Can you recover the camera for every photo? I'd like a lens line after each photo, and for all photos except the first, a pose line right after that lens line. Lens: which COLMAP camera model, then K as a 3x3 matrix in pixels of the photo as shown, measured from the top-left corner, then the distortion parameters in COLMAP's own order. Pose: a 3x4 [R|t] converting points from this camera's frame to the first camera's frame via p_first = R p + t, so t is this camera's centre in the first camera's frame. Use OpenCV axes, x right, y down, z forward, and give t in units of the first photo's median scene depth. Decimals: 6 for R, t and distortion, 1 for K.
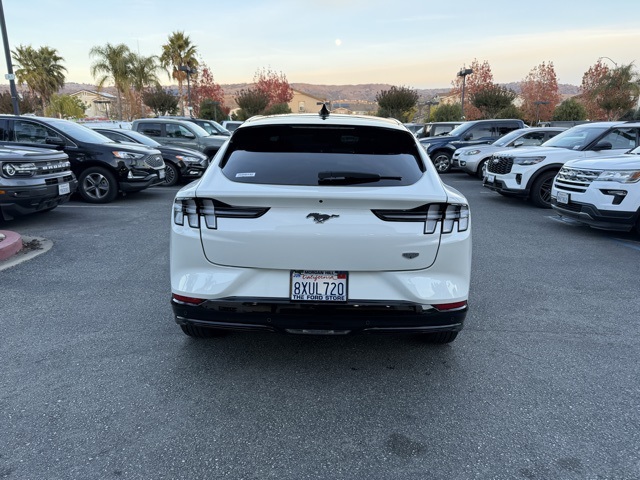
lens RADIAL K [[439.7, 0, 320.0], [0, 439.7, 240.0], [0, 0, 1]] dist [0.007644, -0.002617]
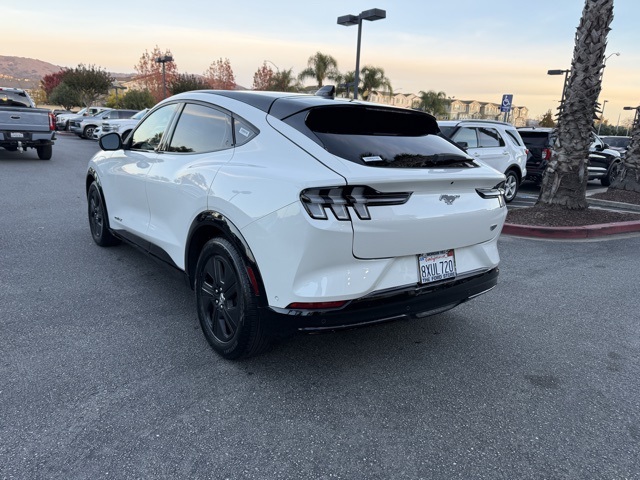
lens RADIAL K [[438.0, 0, 320.8], [0, 438.0, 246.4], [0, 0, 1]] dist [0.003768, 0.000221]
pose [[0.794373, -0.122492, 0.594951, -0.832117], [0.099375, 0.992467, 0.071650, -0.043049], [-0.599246, 0.002206, 0.800562, 0.338661]]
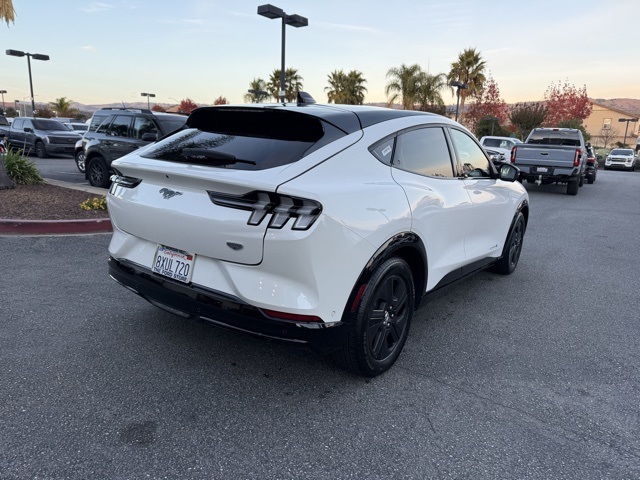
lens RADIAL K [[435.5, 0, 317.6], [0, 435.5, 252.0], [0, 0, 1]] dist [-0.000942, -0.005796]
pose [[0.830974, 0.168404, -0.530209, 0.799771], [-0.170964, 0.984264, 0.044675, -0.021595], [0.529389, 0.053523, 0.846689, 0.331125]]
